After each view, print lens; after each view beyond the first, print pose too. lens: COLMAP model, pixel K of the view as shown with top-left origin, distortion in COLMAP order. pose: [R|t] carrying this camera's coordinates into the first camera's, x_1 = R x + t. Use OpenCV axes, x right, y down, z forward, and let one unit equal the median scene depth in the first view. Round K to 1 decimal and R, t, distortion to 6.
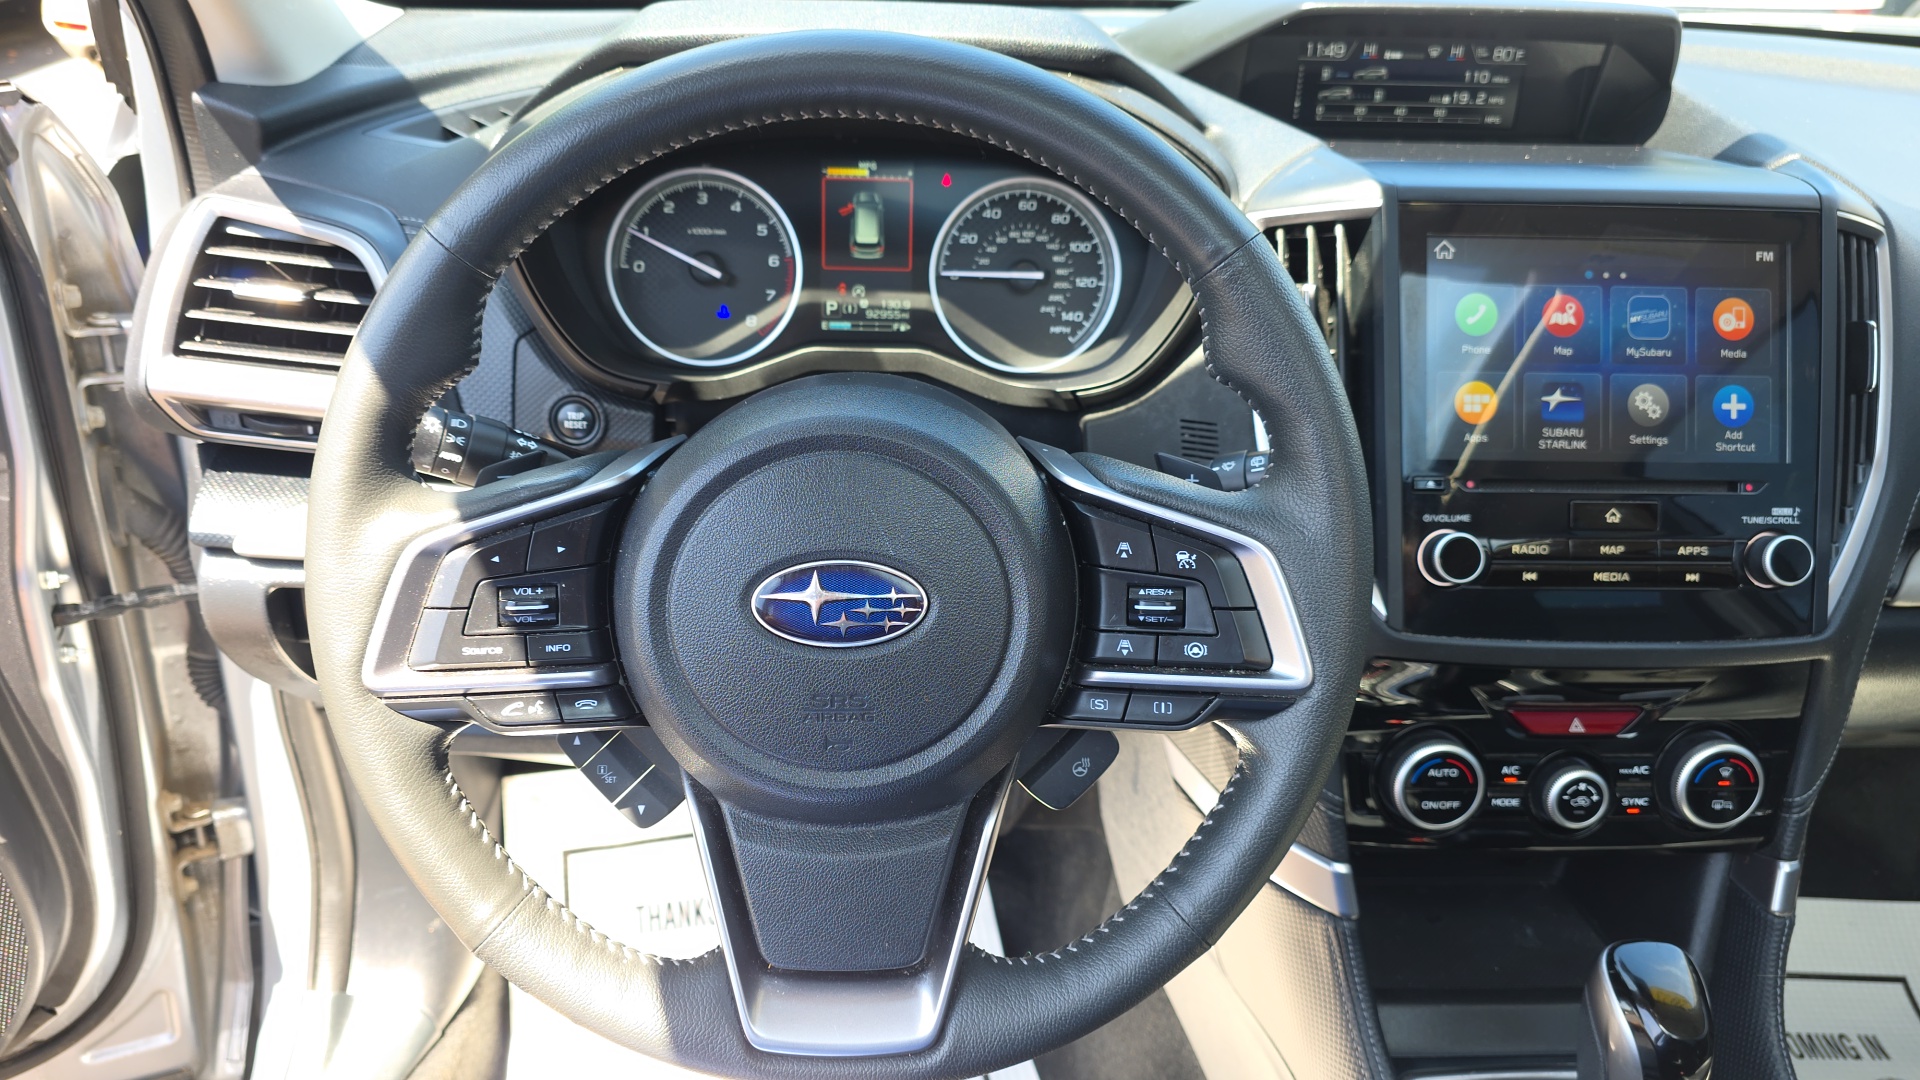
lens RADIAL K [[1309.4, 0, 937.8], [0, 1309.4, 556.0], [0, 0, 1]] dist [0.048215, -0.061455]
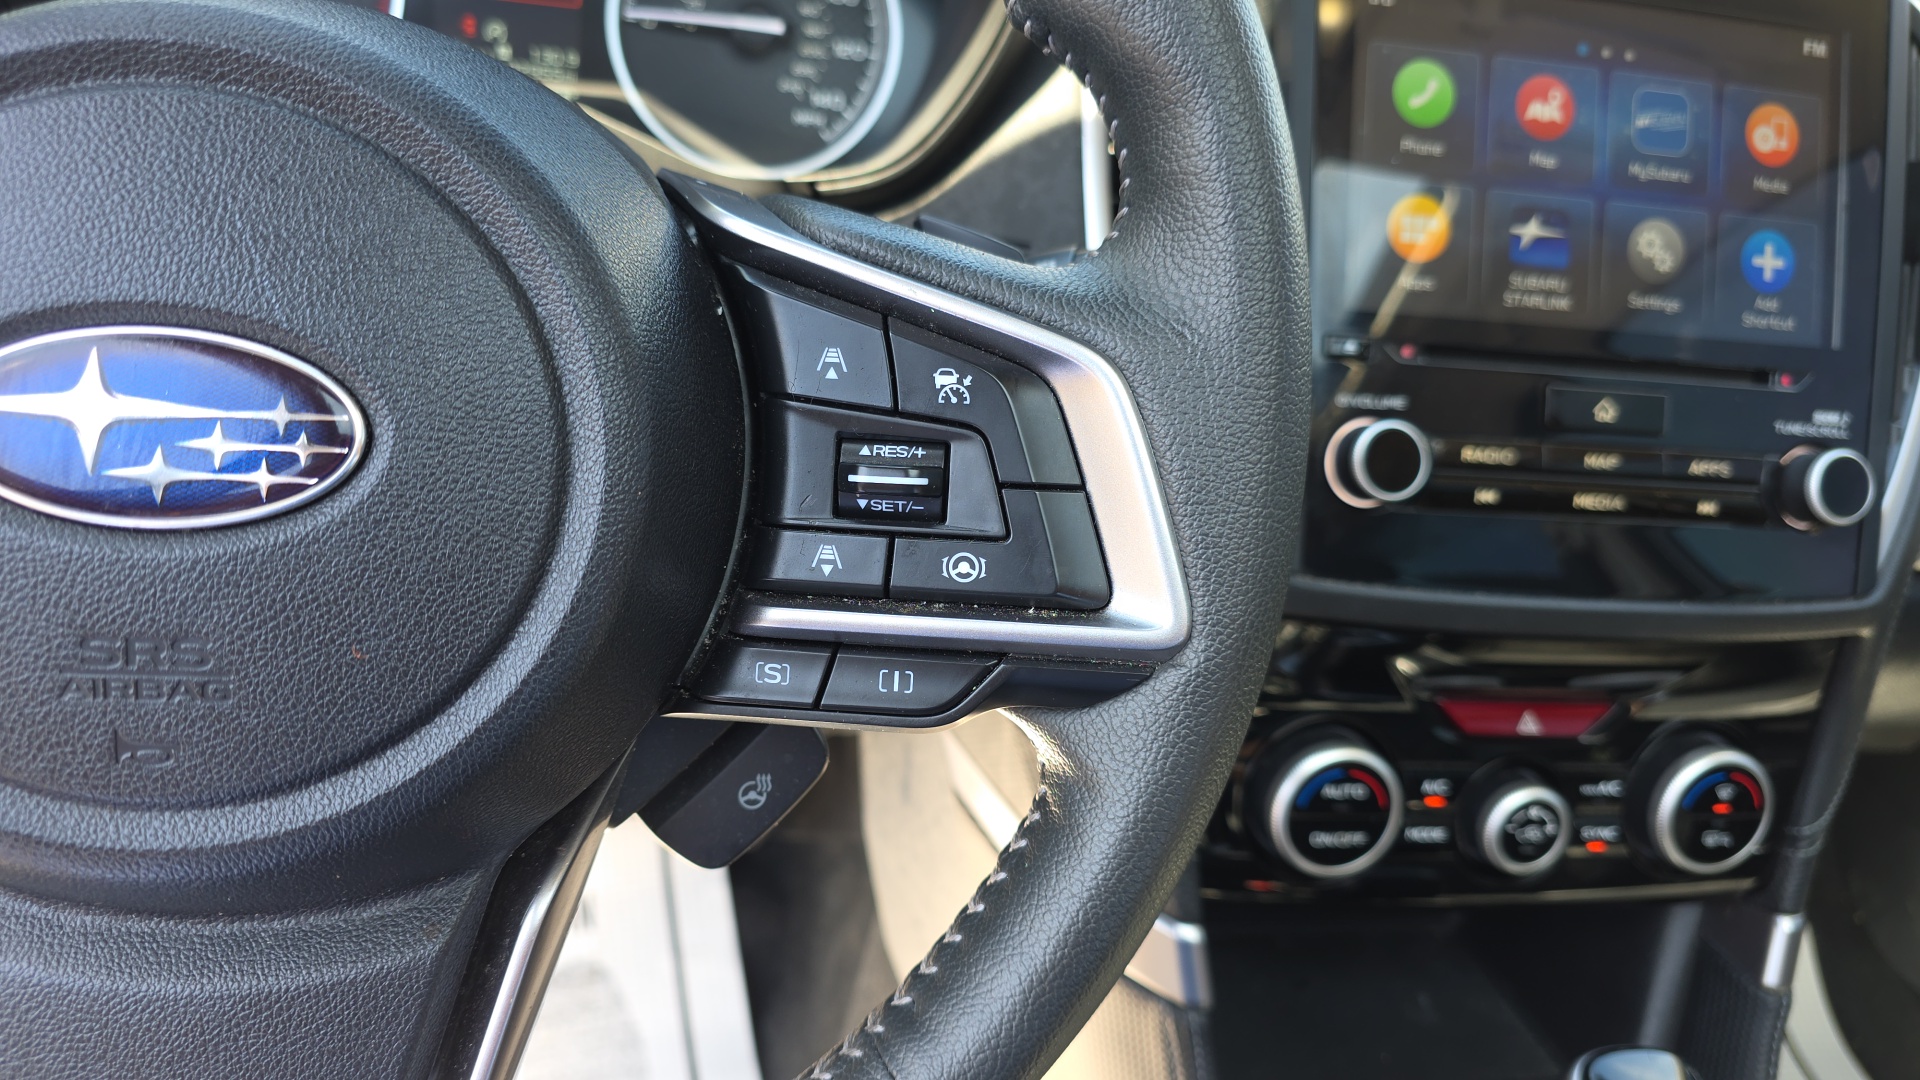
lens RADIAL K [[1321.5, 0, 927.6], [0, 1321.5, 550.4], [0, 0, 1]] dist [-0.005204, -0.015326]
pose [[0.991356, 0.034493, 0.126586, 0.084461], [-0.036134, 0.999290, 0.010692, 0.042444], [-0.126127, -0.015174, 0.991898, 0.357688]]
